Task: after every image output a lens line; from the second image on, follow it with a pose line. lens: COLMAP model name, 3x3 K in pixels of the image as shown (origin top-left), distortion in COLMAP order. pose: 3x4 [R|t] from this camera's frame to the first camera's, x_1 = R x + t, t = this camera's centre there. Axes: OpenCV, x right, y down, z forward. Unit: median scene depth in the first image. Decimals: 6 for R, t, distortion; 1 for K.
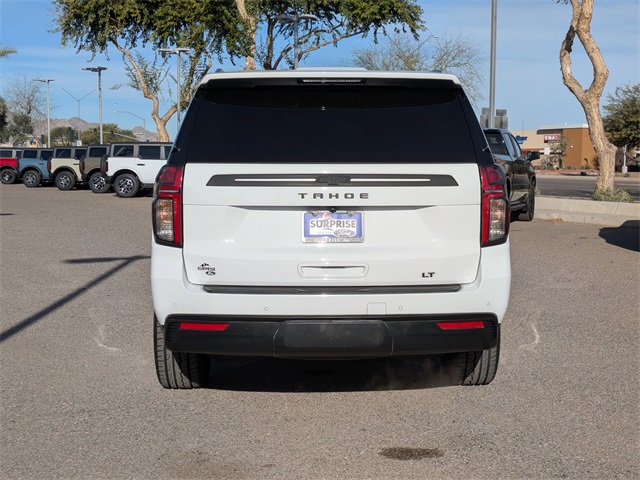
lens RADIAL K [[936.3, 0, 328.2], [0, 936.3, 257.3], [0, 0, 1]] dist [0.048589, 0.000000]
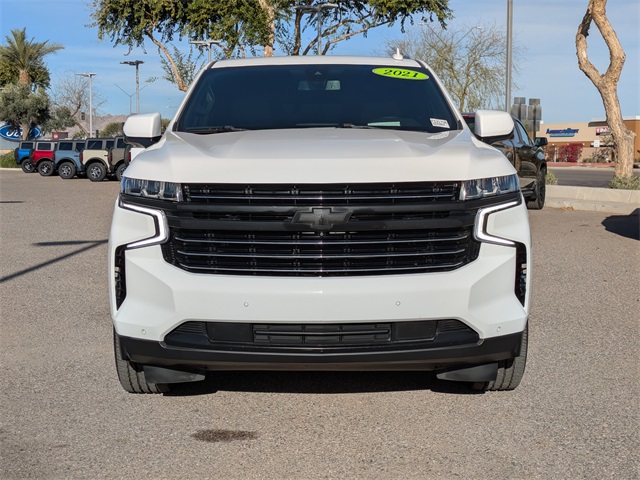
lens RADIAL K [[936.3, 0, 320.1], [0, 936.3, 235.3], [0, 0, 1]] dist [0.048589, 0.000000]
pose [[0.997695, 0.003605, -0.067756, 0.049867], [-0.004811, 0.999833, -0.017638, 0.005783], [0.067681, 0.017924, 0.997546, 0.017011]]
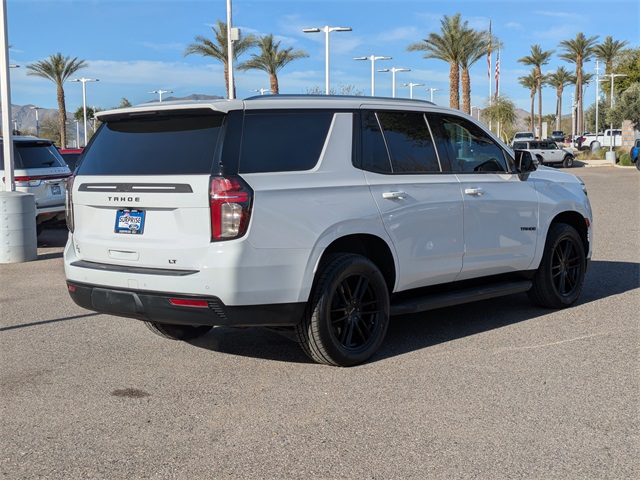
lens RADIAL K [[936.3, 0, 318.2], [0, 936.3, 242.0], [0, 0, 1]] dist [0.048589, 0.000000]
pose [[0.725675, 0.044270, -0.686612, 0.243773], [-0.047800, 0.998761, 0.013877, -0.007604], [0.686375, 0.022750, 0.726892, 0.042800]]
